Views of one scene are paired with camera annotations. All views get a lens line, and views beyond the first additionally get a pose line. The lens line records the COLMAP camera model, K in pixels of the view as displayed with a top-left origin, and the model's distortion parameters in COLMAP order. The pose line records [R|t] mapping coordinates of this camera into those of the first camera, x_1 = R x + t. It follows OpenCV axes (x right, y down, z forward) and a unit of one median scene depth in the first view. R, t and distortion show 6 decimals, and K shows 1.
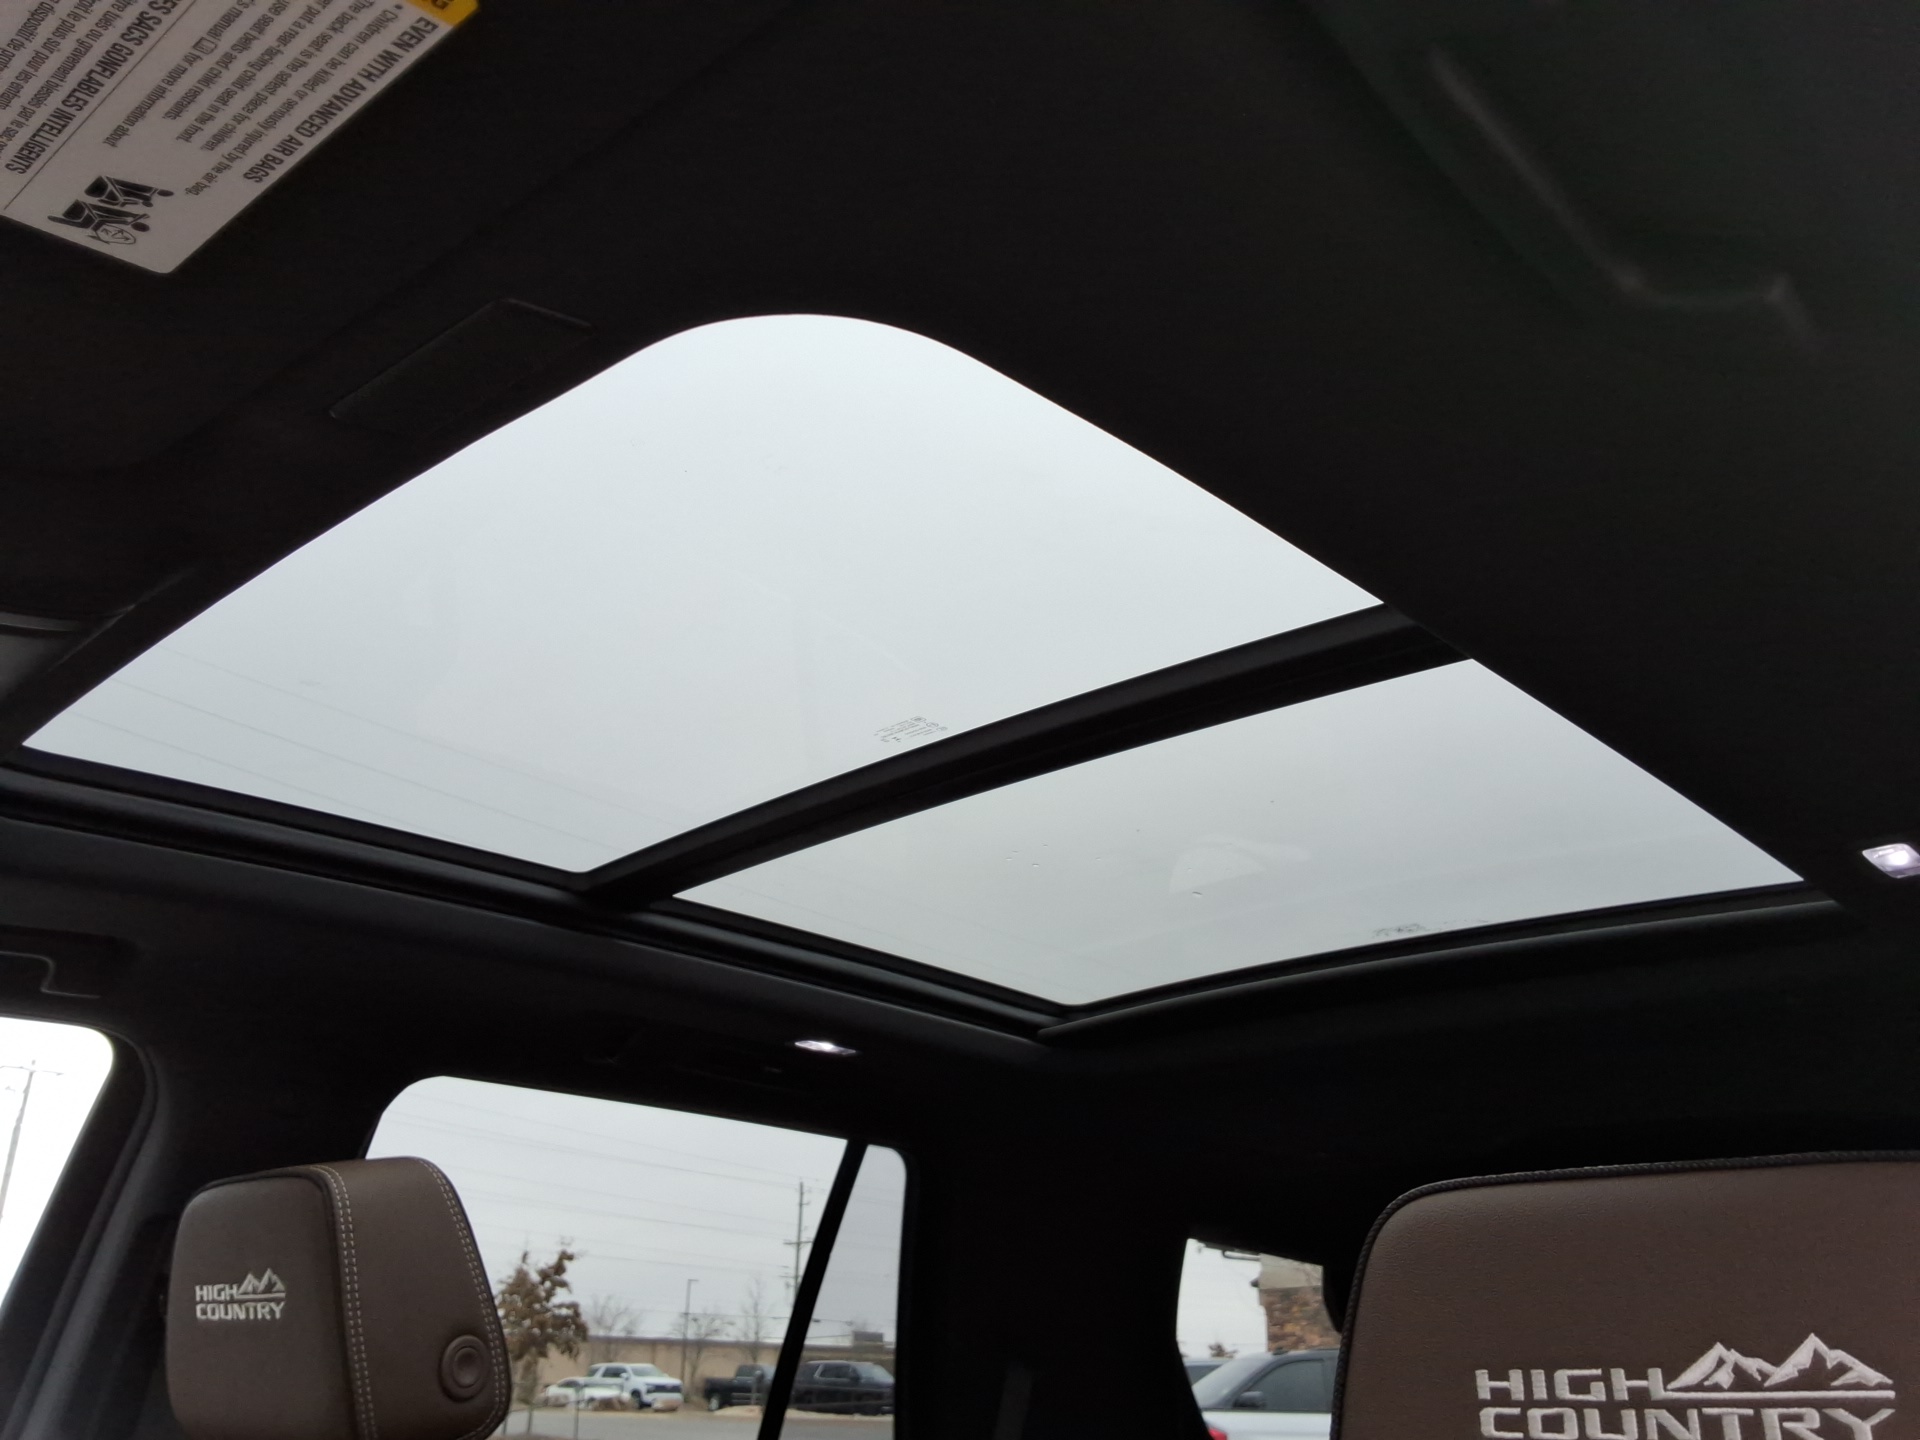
lens RADIAL K [[1548.0, 0, 966.7], [0, 1548.0, 693.4], [0, 0, 1]] dist [0.089775, -0.143068]
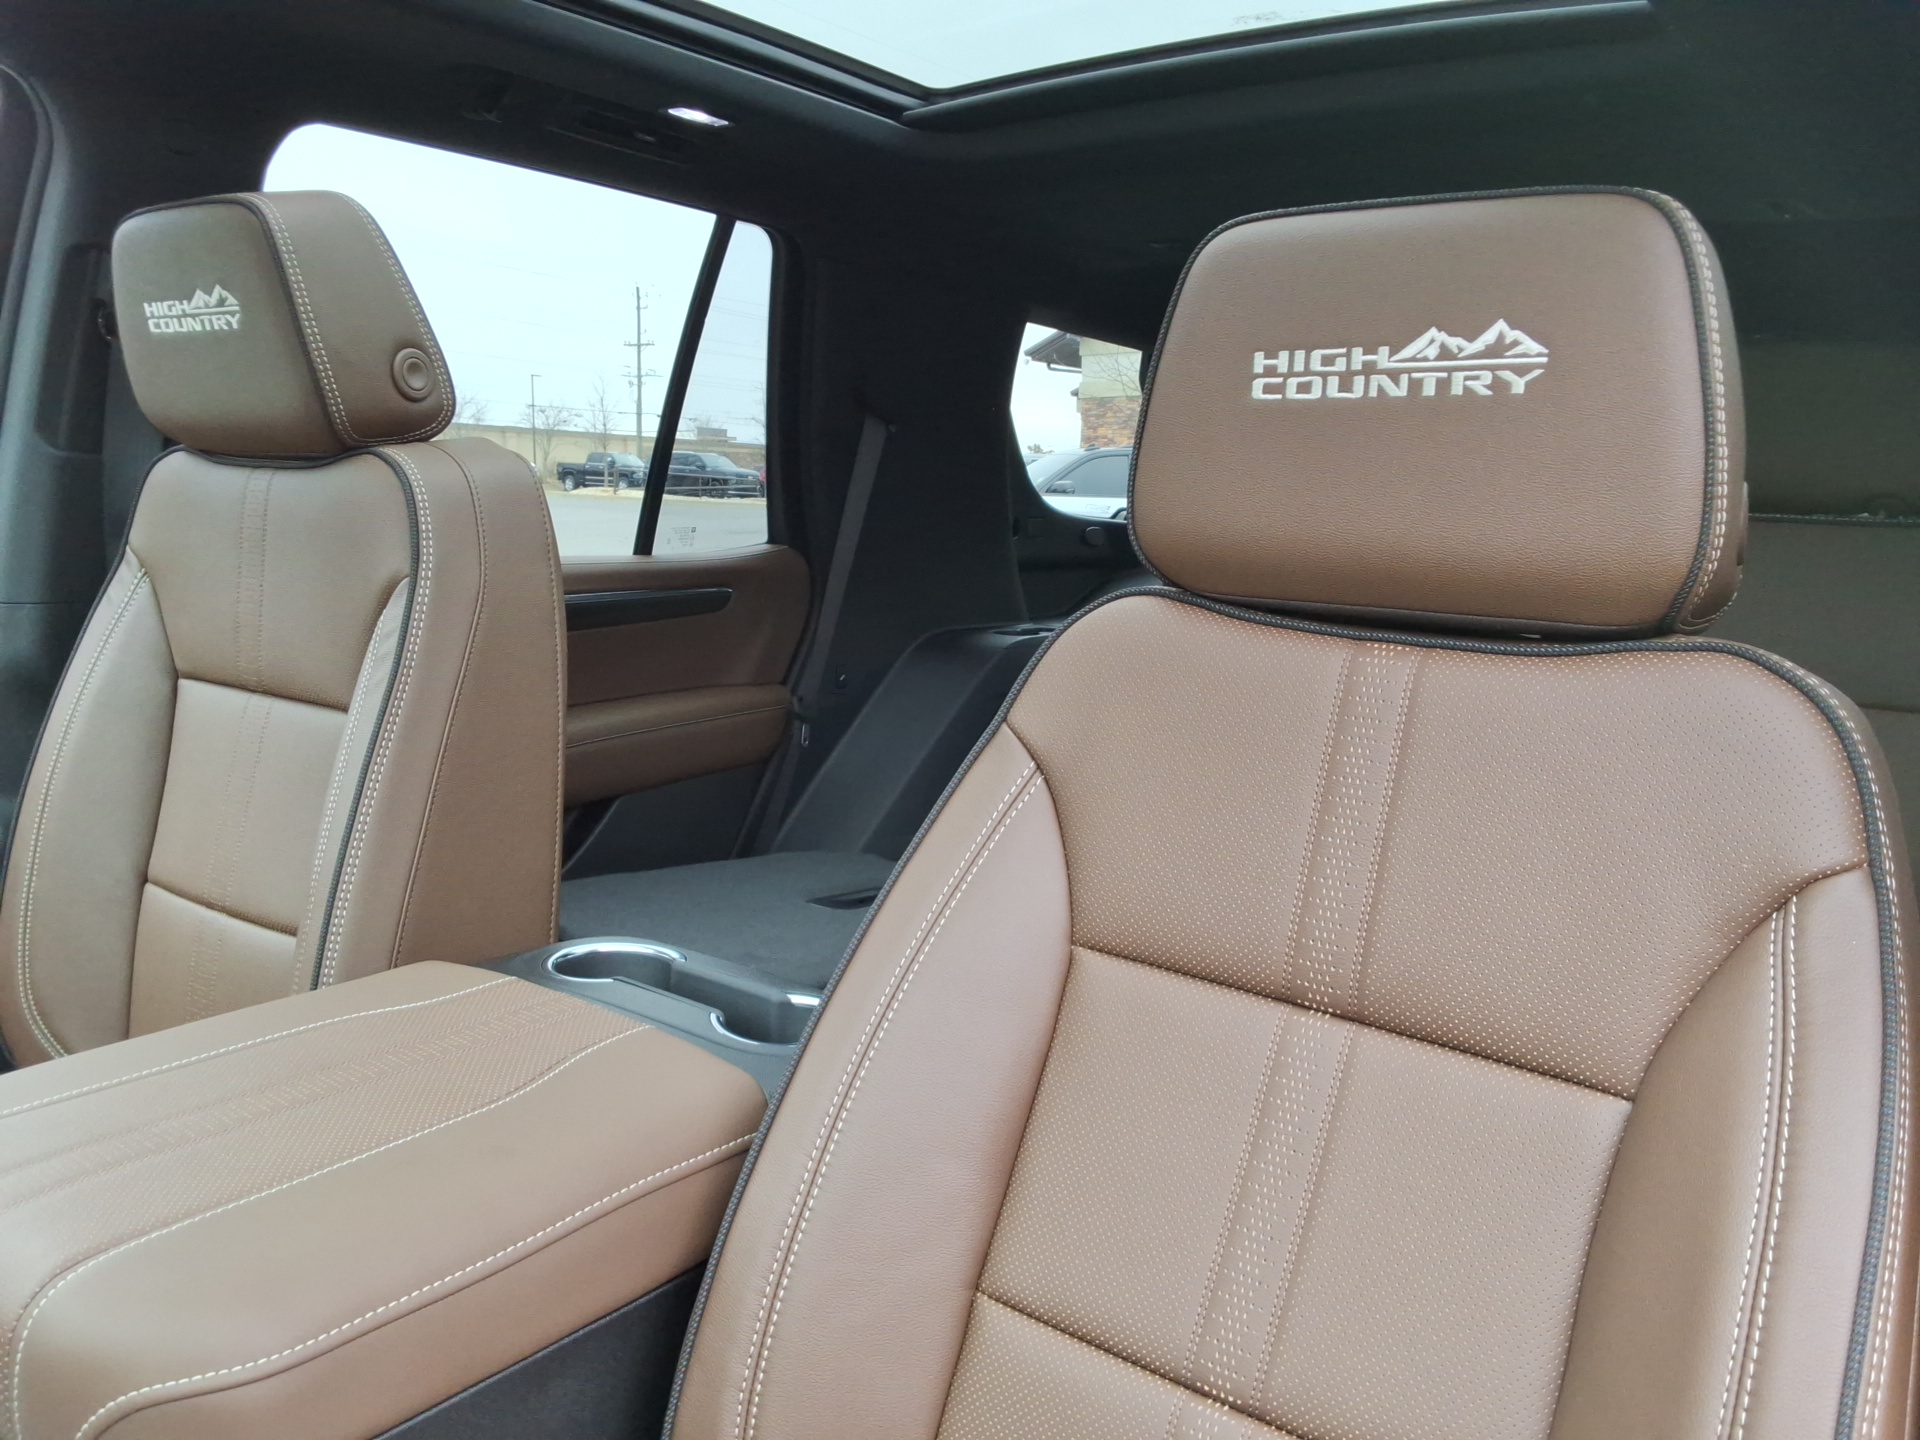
lens RADIAL K [[1548.0, 0, 966.7], [0, 1548.0, 693.4], [0, 0, 1]] dist [0.089775, -0.143068]
pose [[0.994705, 0.003005, 0.102724, -0.054460], [-0.056734, 0.849503, 0.524525, -0.002547], [-0.085689, -0.527576, 0.845175, -0.250562]]
